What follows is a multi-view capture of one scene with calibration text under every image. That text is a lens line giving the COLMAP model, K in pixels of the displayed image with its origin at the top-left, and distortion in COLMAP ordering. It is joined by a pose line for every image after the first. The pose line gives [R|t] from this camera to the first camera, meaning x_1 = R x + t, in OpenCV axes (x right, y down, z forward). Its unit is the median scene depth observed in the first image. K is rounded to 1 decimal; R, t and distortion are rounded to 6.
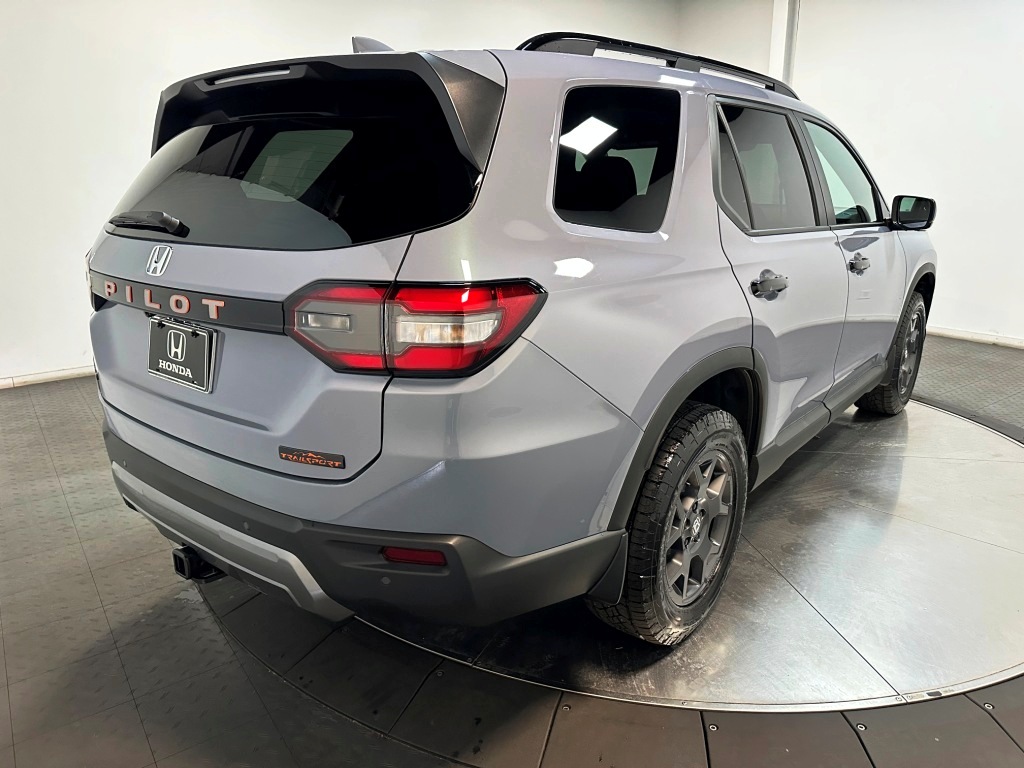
lens RADIAL K [[729.9, 0, 512.0], [0, 729.9, 384.0], [0, 0, 1]] dist [0.051598, -0.095043]
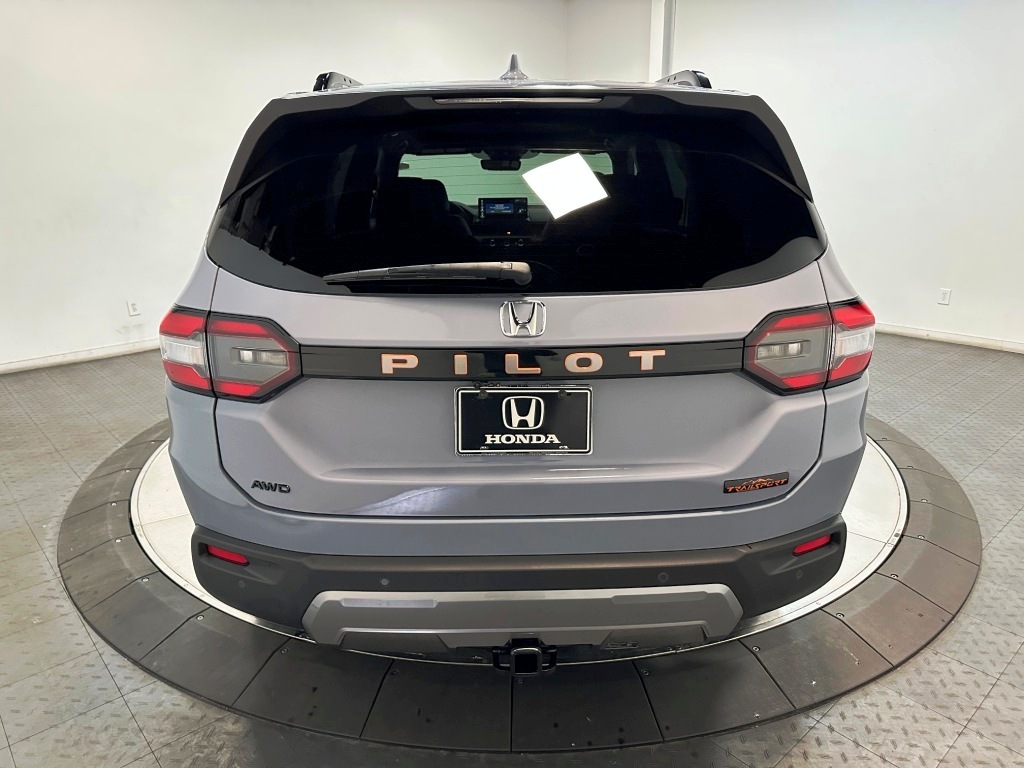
lens RADIAL K [[729.9, 0, 512.0], [0, 729.9, 384.0], [0, 0, 1]] dist [0.051598, -0.095043]
pose [[0.784467, -0.195102, 0.588682, -1.143259], [0.182709, 0.979804, 0.081254, -0.186772], [-0.592645, 0.043817, 0.804271, 0.365507]]
